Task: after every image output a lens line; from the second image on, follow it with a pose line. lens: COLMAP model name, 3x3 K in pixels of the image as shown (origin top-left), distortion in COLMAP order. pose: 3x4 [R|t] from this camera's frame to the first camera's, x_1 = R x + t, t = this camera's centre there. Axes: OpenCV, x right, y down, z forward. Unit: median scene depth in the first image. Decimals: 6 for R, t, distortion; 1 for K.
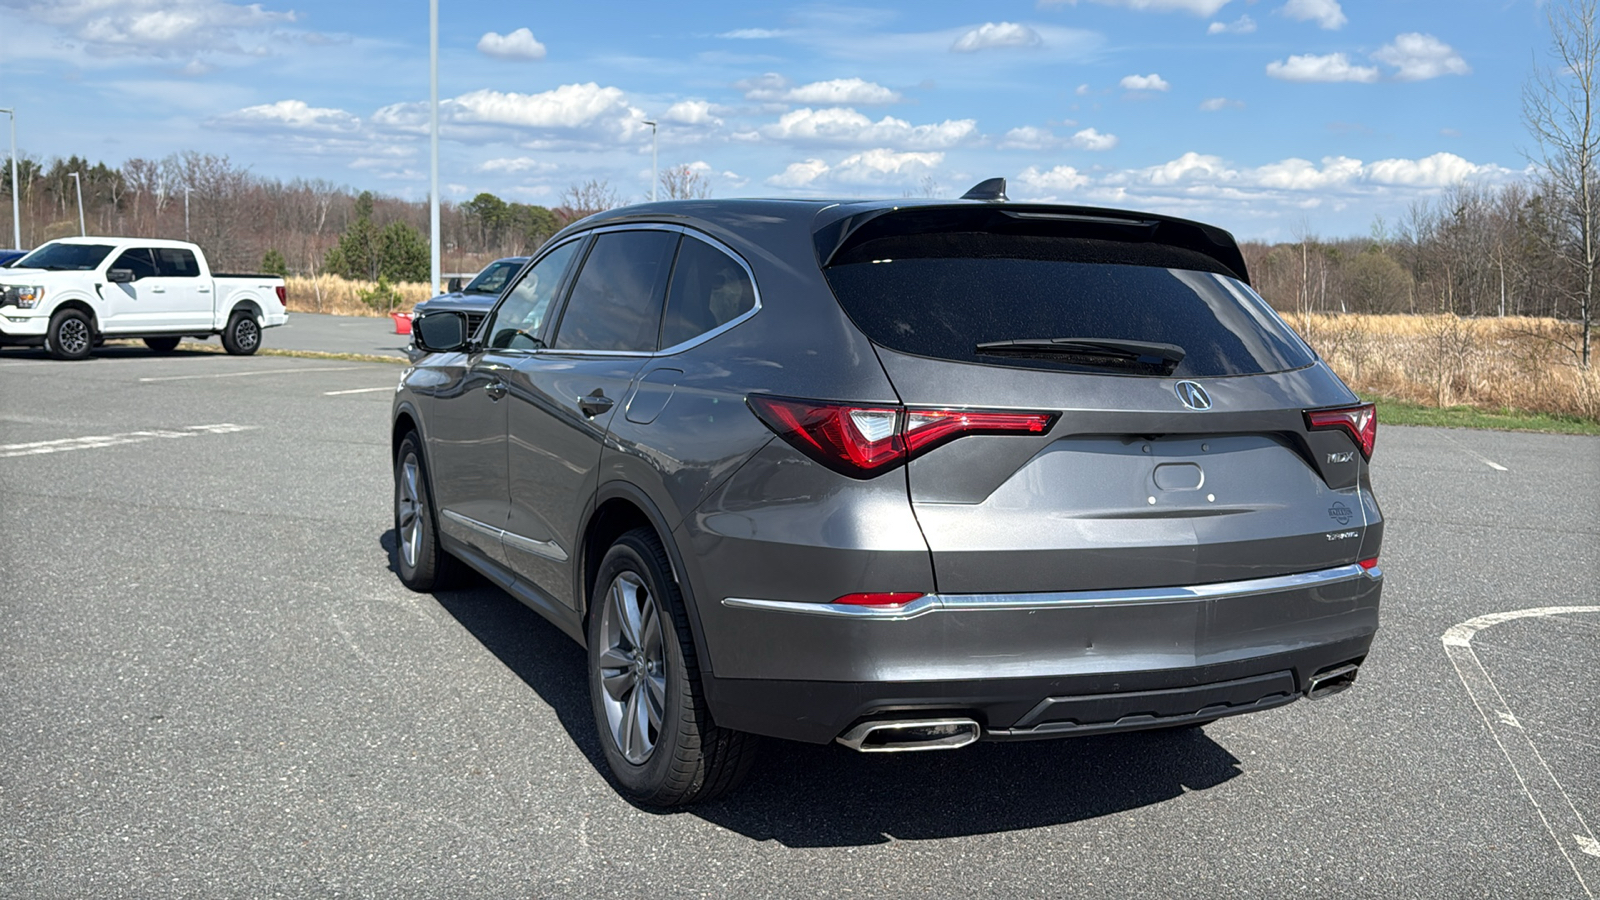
lens RADIAL K [[1363.5, 0, 822.8], [0, 1363.5, 482.4], [0, 0, 1]] dist [0.124721, -0.177872]
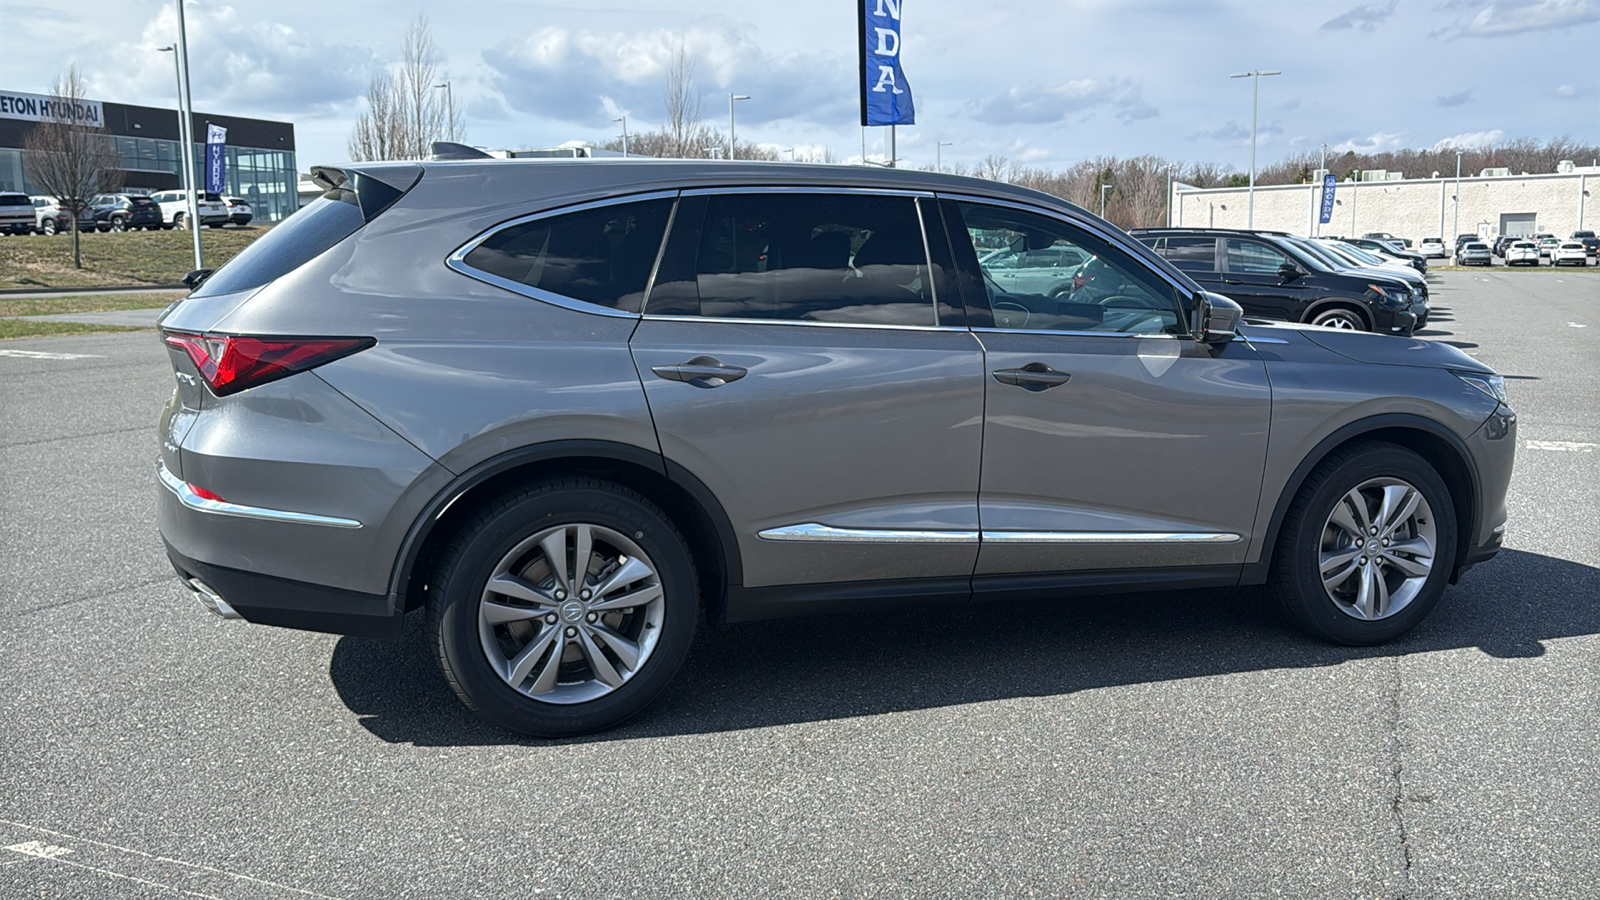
lens RADIAL K [[1366.8, 0, 832.0], [0, 1366.8, 470.9], [0, 0, 1]] dist [0.134261, -0.228171]
pose [[-0.108681, 0.112650, -0.987673, 0.207627], [-0.143832, 0.981321, 0.127753, -0.023574], [0.983616, 0.155944, -0.090448, 0.238426]]
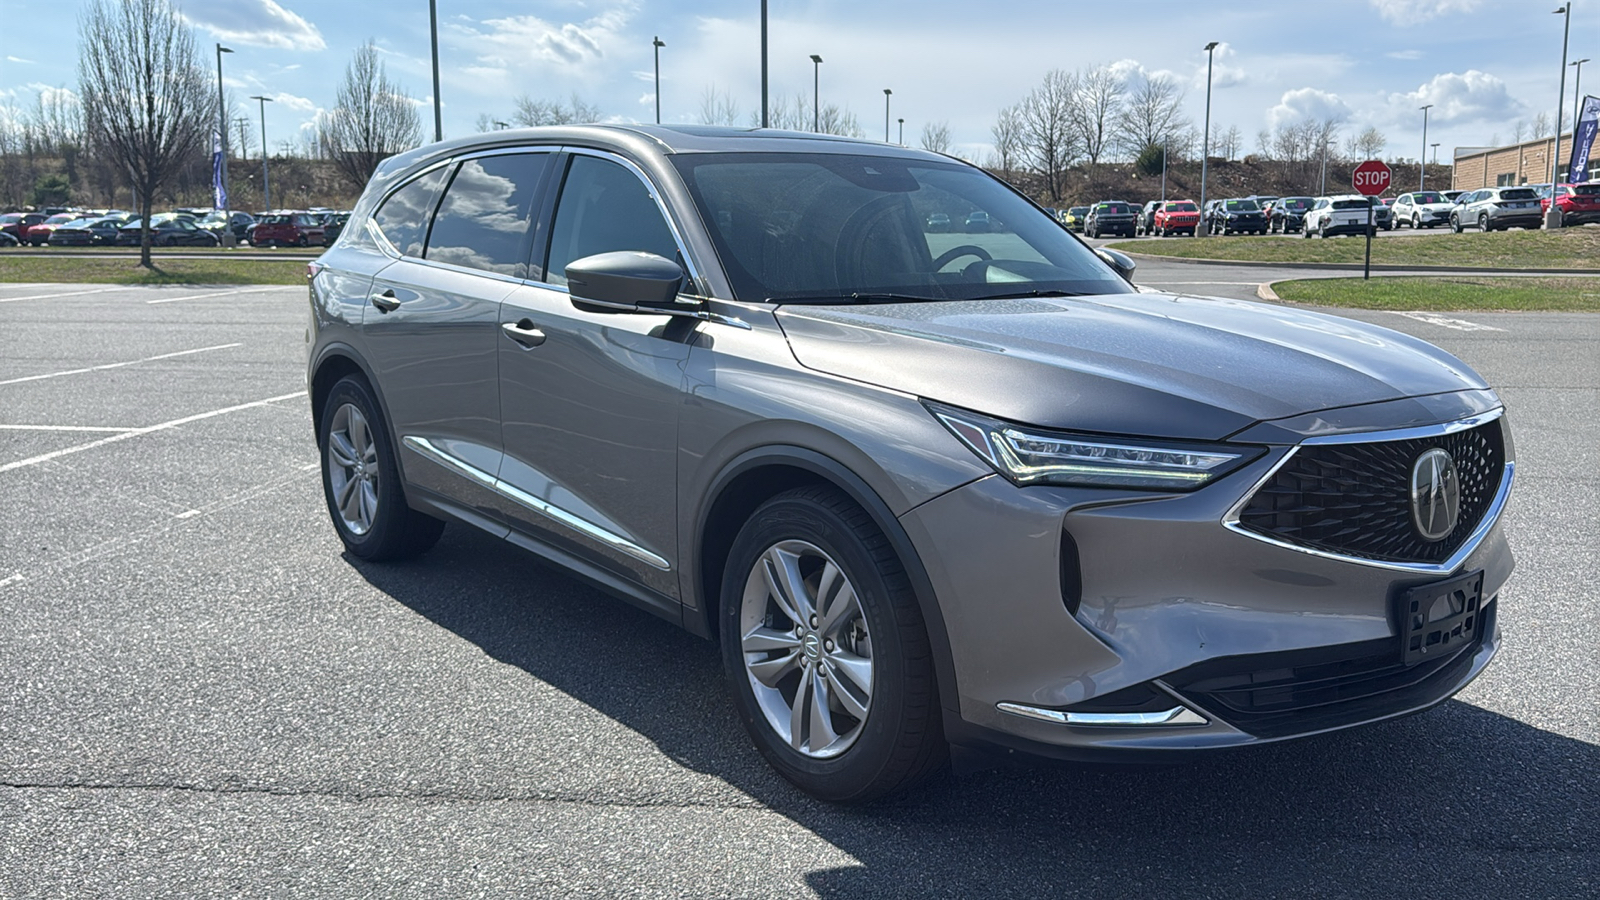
lens RADIAL K [[1366.8, 0, 823.8], [0, 1366.8, 454.3], [0, 0, 1]] dist [0.134261, -0.228171]
pose [[-0.980691, -0.014778, -0.195003, 0.018406], [-0.070922, 0.956134, 0.284216, -0.054876], [0.182248, 0.292558, -0.938720, 0.426048]]
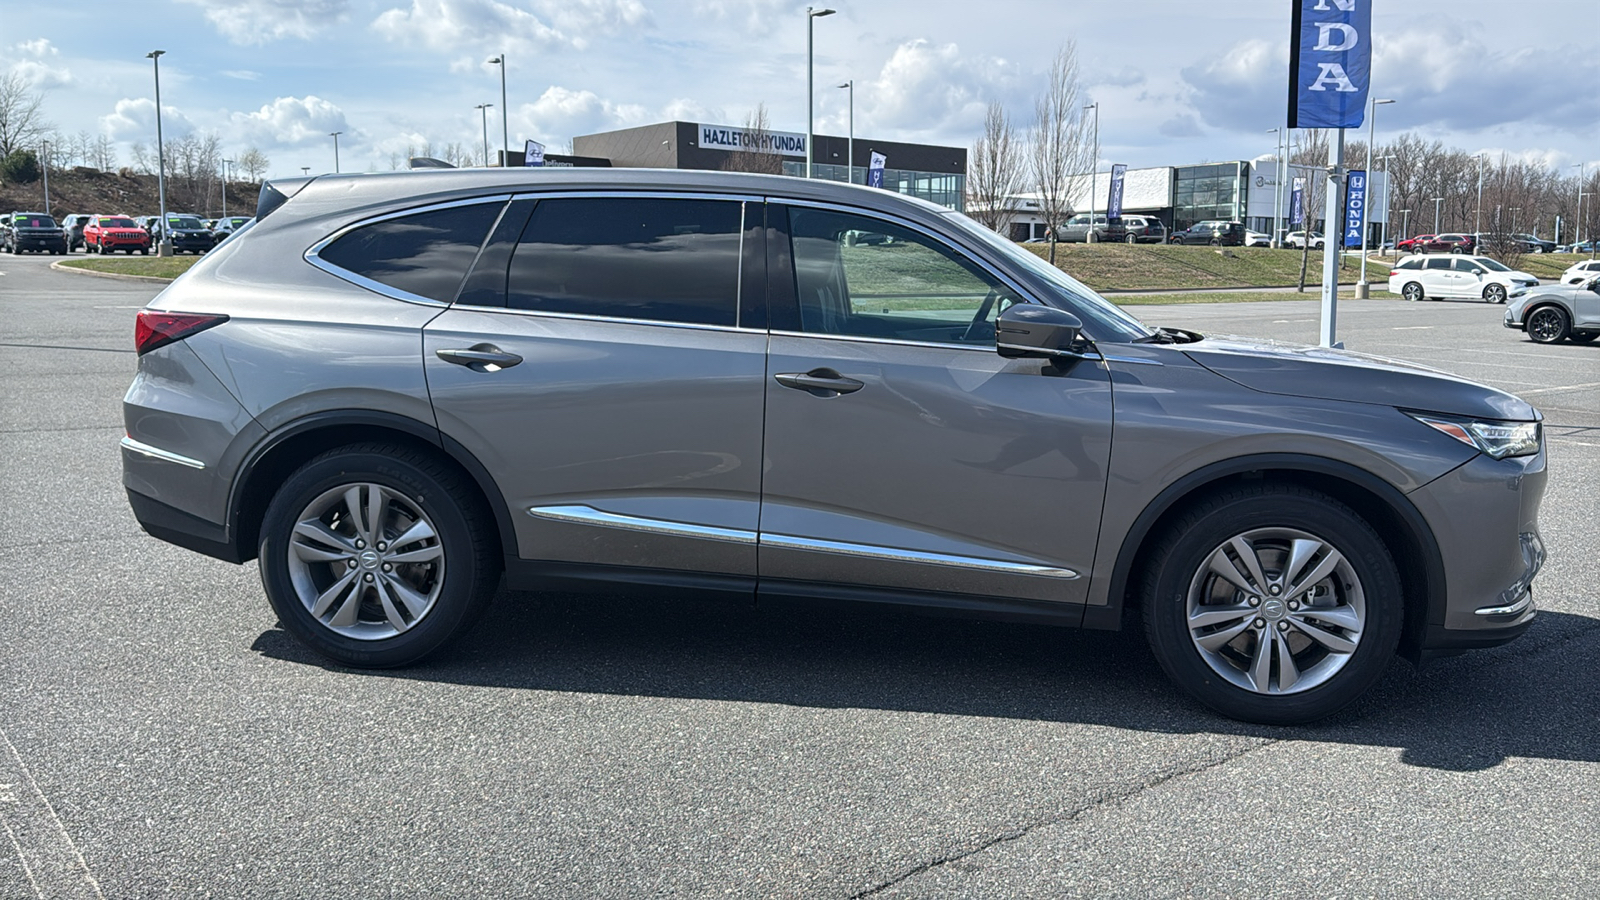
lens RADIAL K [[1366.8, 0, 840.3], [0, 1366.8, 460.3], [0, 0, 1]] dist [0.134261, -0.228171]
pose [[-0.559775, 0.065584, -0.826045, 0.170159], [-0.155323, 0.970890, 0.182340, -0.039681], [0.813957, 0.230374, -0.533293, 0.347212]]
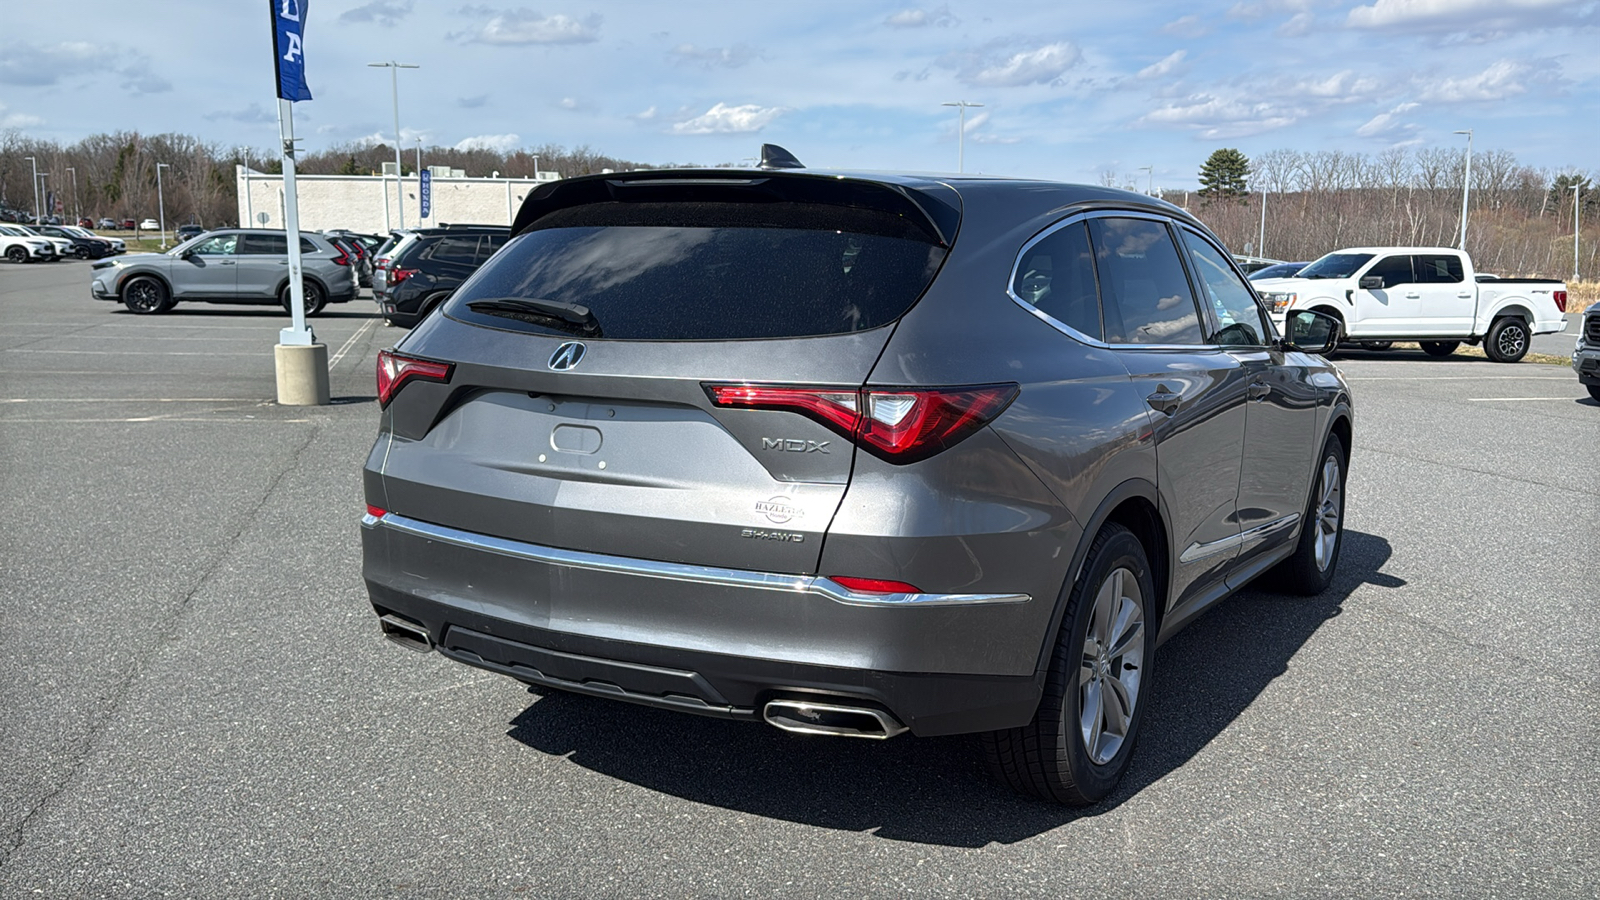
lens RADIAL K [[1366.8, 0, 845.8], [0, 1366.8, 472.0], [0, 0, 1]] dist [0.134261, -0.228171]
pose [[0.535982, 0.099605, -0.838333, 0.161829], [-0.113511, 0.992501, 0.045349, -0.006455], [0.836564, 0.070854, 0.543269, 0.085193]]
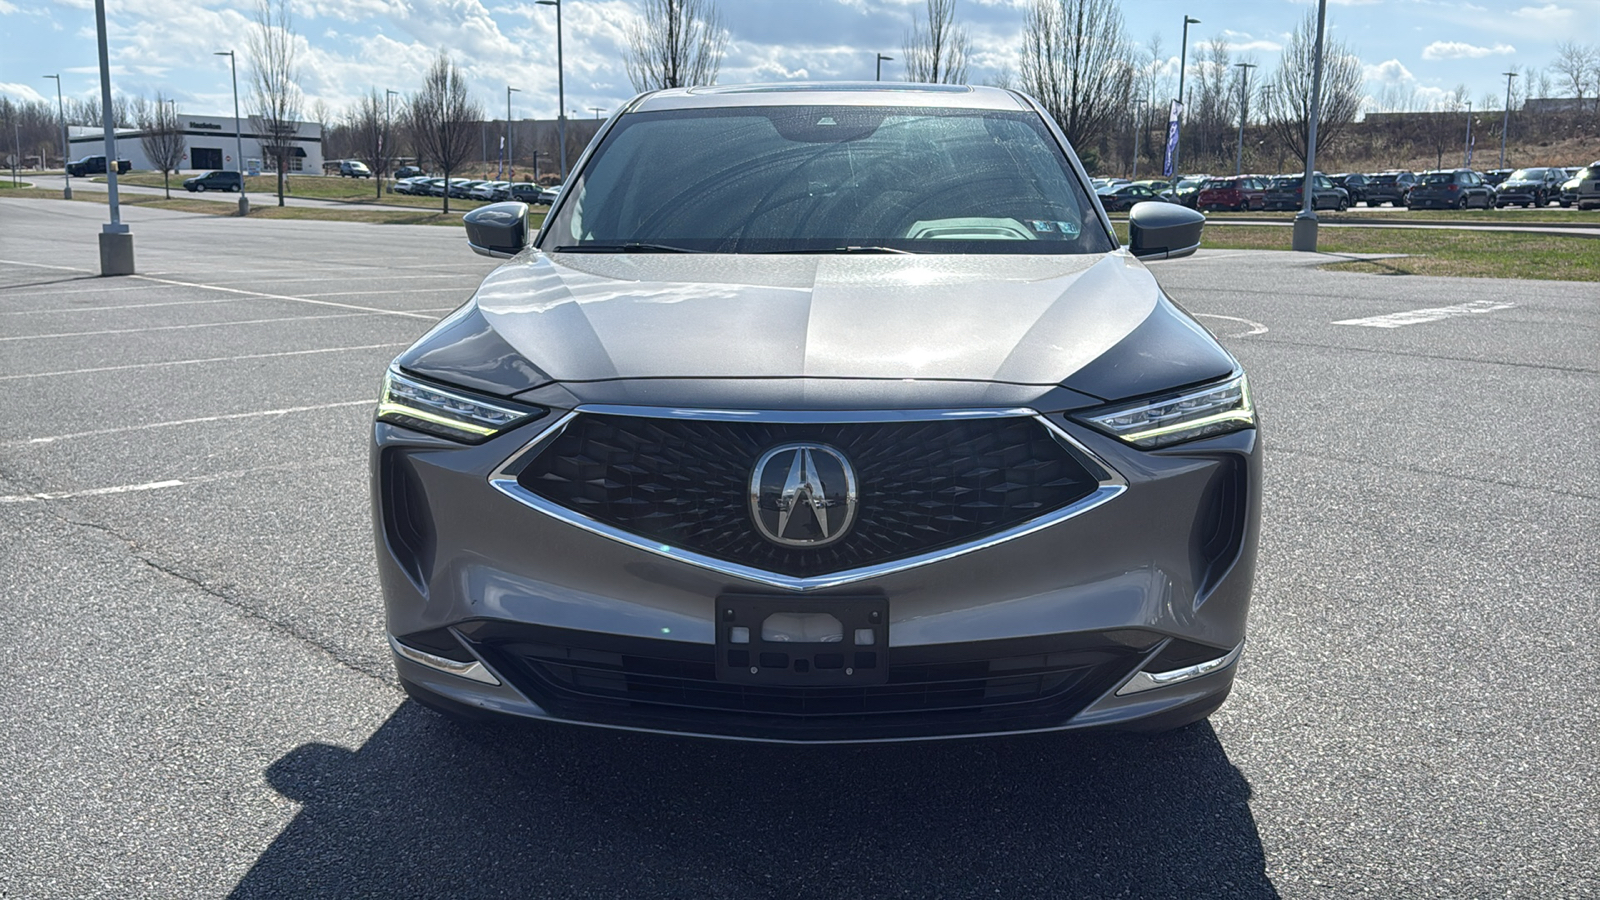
lens RADIAL K [[1366.8, 0, 800.0], [0, 1366.8, 451.1], [0, 0, 1]] dist [0.134261, -0.228171]
pose [[-0.862765, -0.136905, 0.486716, -0.112958], [0.030687, 0.946689, 0.320683, -0.056202], [-0.504672, 0.291610, -0.812570, 0.402686]]
